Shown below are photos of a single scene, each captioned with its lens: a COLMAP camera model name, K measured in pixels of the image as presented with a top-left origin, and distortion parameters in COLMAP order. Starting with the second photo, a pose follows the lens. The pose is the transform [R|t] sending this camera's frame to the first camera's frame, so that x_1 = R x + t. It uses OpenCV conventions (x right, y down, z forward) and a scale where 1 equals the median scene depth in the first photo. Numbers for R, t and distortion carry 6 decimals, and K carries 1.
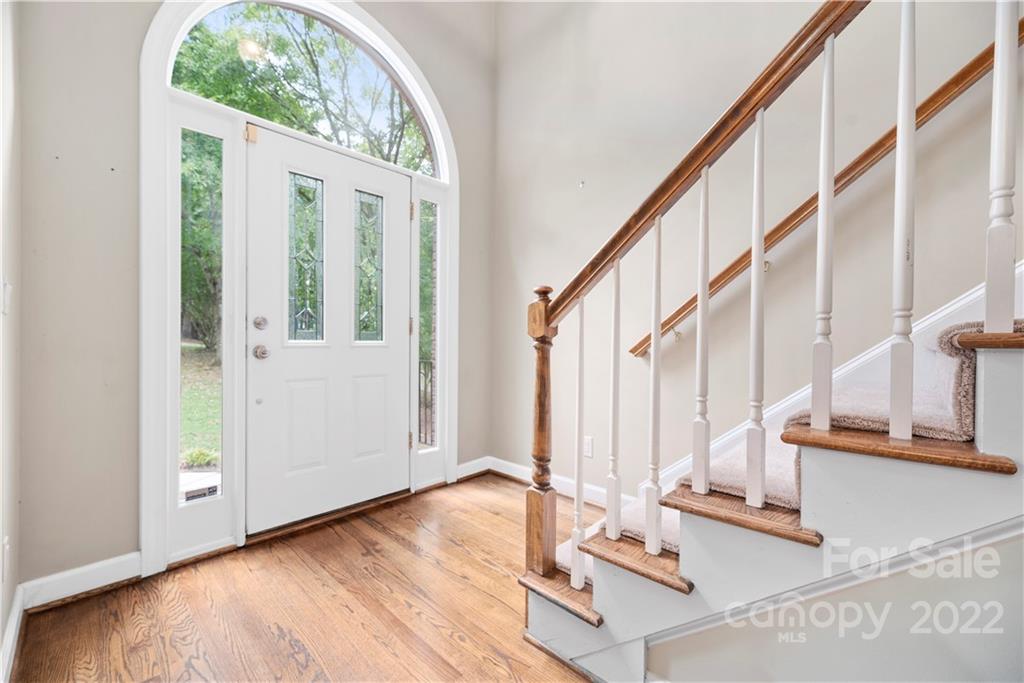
lens RADIAL K [[414.6, 0, 512.6], [0, 414.6, 341.8], [0, 0, 1]] dist [-0.001457, -0.000039]
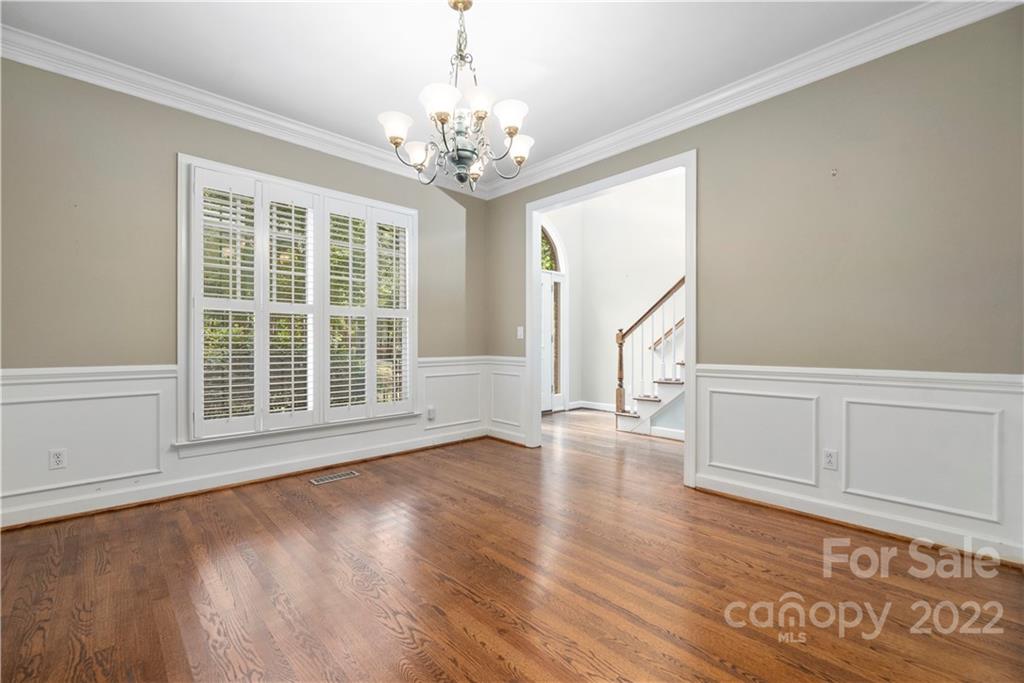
lens RADIAL K [[437.5, 0, 511.0], [0, 437.5, 342.2], [0, 0, 1]] dist [-0.000012, -0.000002]
pose [[0.998005, -0.007716, -0.062657, -0.602887], [0.007141, 0.999930, -0.009398, 0.007278], [0.062725, 0.008932, 0.997991, -2.661055]]
